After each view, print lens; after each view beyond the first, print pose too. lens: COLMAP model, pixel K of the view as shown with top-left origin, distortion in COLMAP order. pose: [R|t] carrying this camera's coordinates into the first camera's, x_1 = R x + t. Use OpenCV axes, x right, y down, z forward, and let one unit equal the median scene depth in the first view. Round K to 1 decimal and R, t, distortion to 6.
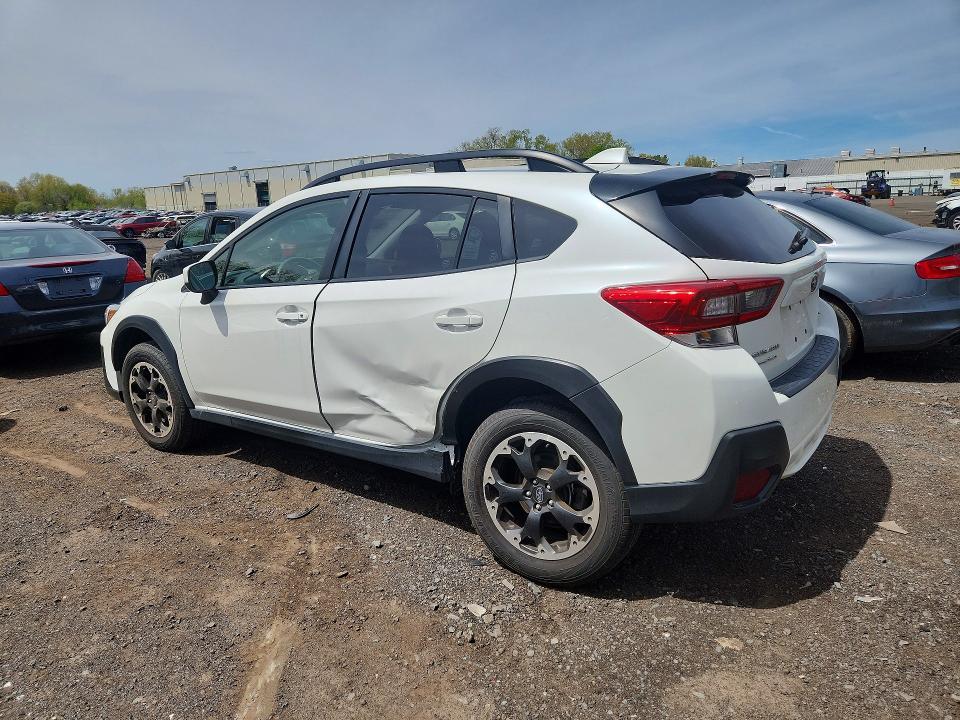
lens RADIAL K [[671.0, 0, 477.4], [0, 671.0, 355.0], [0, 0, 1]] dist [0.010983, -0.002673]
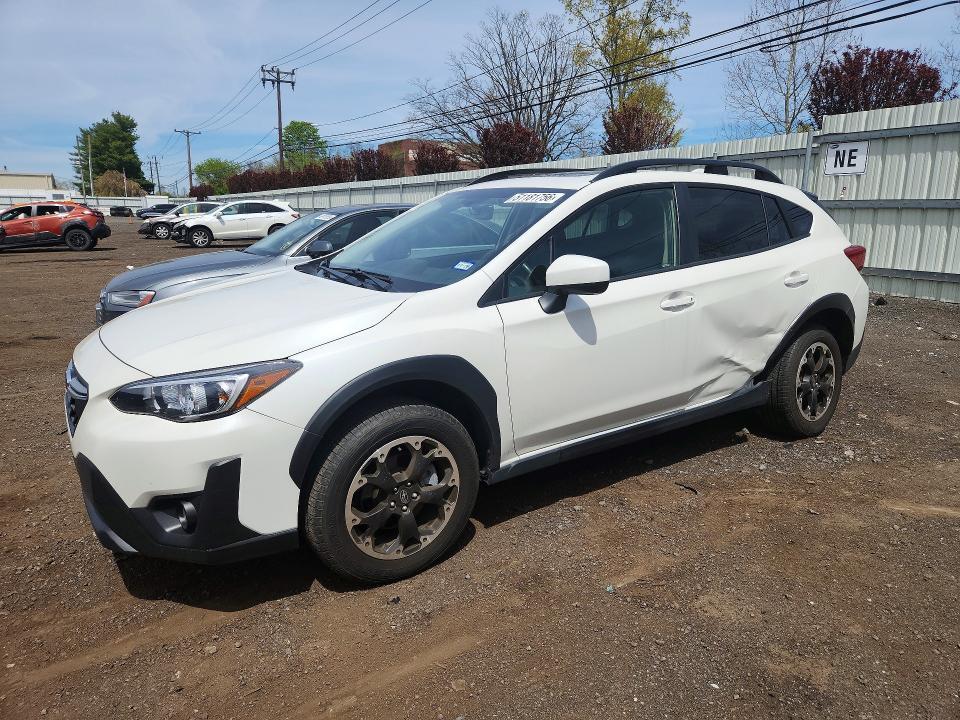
lens RADIAL K [[671.0, 0, 478.0], [0, 671.0, 364.4], [0, 0, 1]] dist [0.010983, -0.002673]
pose [[0.322082, -0.175606, 0.930283, -1.413031], [0.193270, 0.974148, 0.116972, -0.151743], [-0.926774, 0.142121, 0.347695, 1.000754]]
